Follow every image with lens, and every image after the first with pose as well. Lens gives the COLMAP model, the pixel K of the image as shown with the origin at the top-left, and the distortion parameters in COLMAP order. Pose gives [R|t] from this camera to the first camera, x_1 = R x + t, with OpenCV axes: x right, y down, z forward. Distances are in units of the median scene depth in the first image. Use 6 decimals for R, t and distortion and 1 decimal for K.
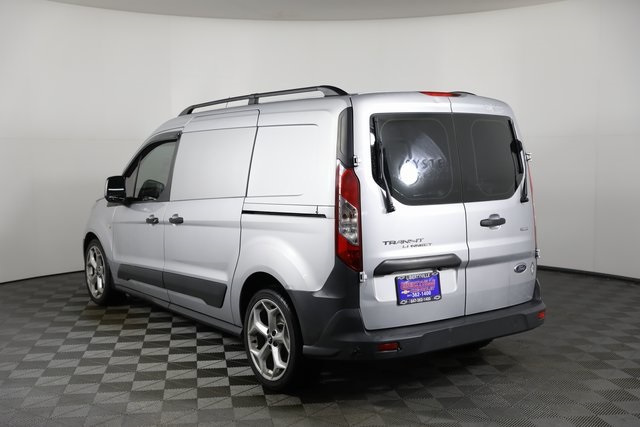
lens RADIAL K [[803.1, 0, 320.0], [0, 803.1, 213.5], [0, 0, 1]] dist [0.000871, 0.001045]
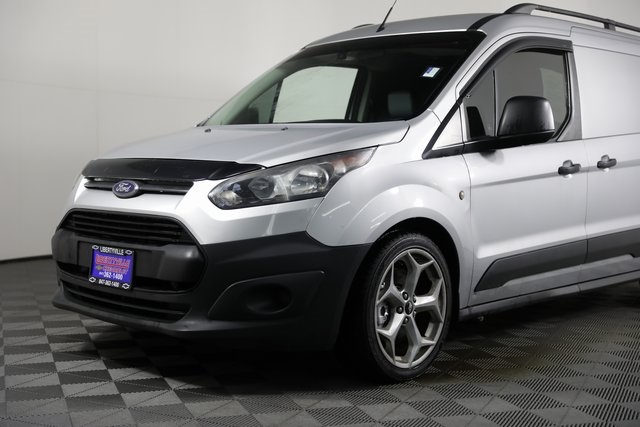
lens RADIAL K [[848.3, 0, 320.0], [0, 848.3, 213.5], [0, 0, 1]] dist [0.069893, 0.019085]
pose [[-0.211375, -0.051062, 0.976070, -0.876389], [0.071996, 0.995108, 0.067649, -0.017587], [-0.974750, 0.084572, -0.206664, 1.382457]]
